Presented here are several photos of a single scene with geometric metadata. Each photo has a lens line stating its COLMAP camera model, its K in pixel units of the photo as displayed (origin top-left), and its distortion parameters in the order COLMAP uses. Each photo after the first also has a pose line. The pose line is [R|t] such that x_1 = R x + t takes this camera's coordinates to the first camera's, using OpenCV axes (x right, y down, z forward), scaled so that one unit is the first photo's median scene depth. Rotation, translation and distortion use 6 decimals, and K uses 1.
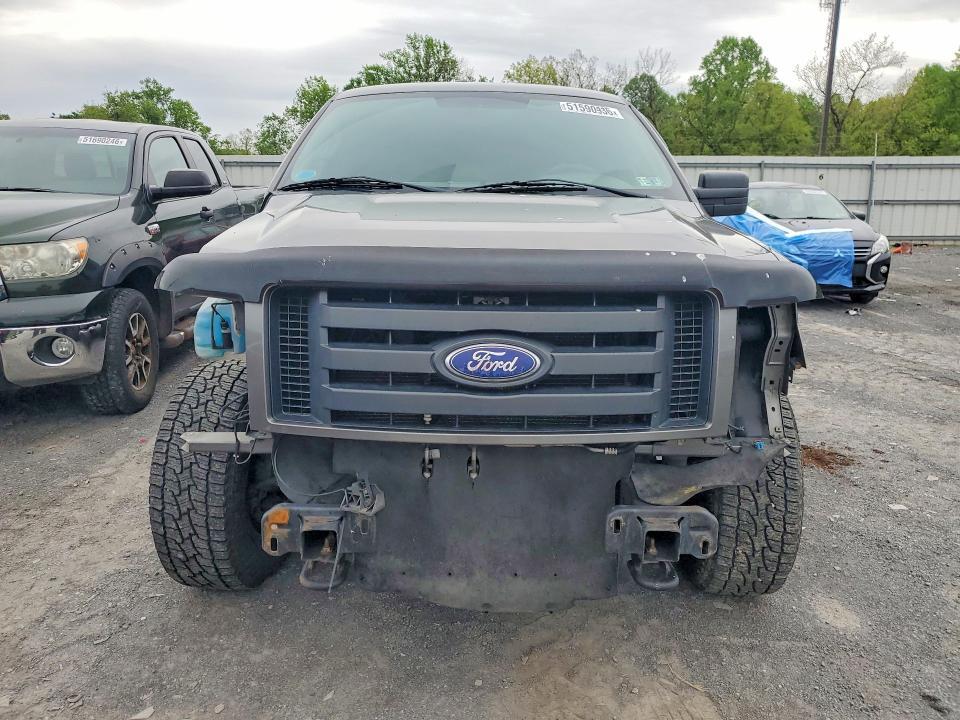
lens RADIAL K [[727.8, 0, 480.0], [0, 727.8, 360.0], [0, 0, 1]] dist [0.001934, 0.001068]
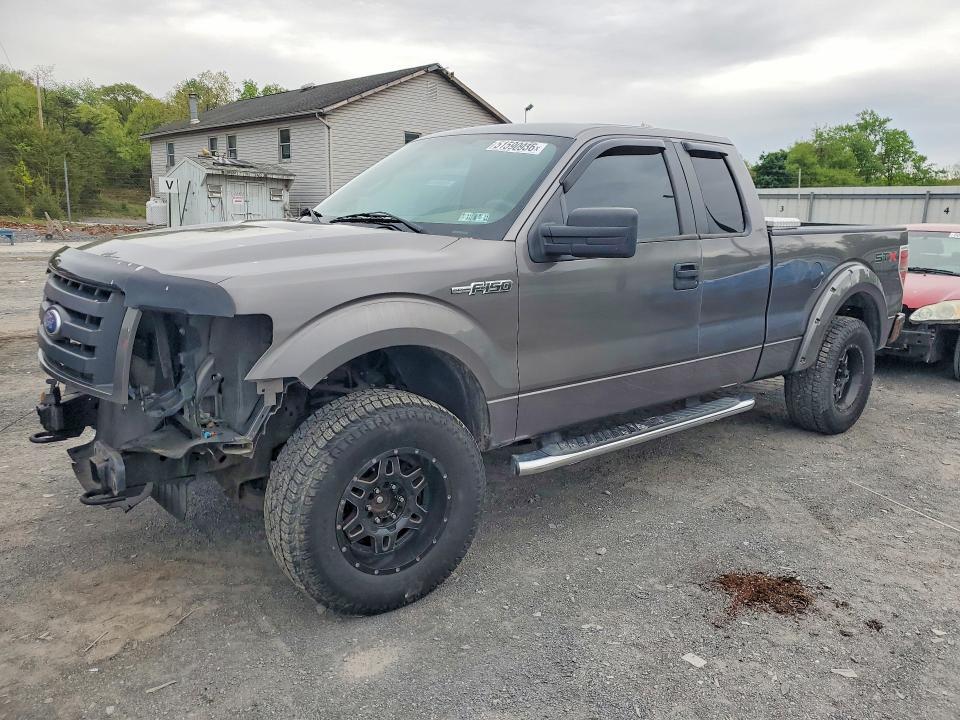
lens RADIAL K [[727.8, 0, 480.0], [0, 727.8, 360.0], [0, 0, 1]] dist [0.001934, 0.001068]
pose [[0.643894, 0.155966, -0.749049, 1.231841], [-0.187605, 0.981300, 0.043057, -0.109075], [0.741758, 0.112802, 0.661114, 0.430961]]
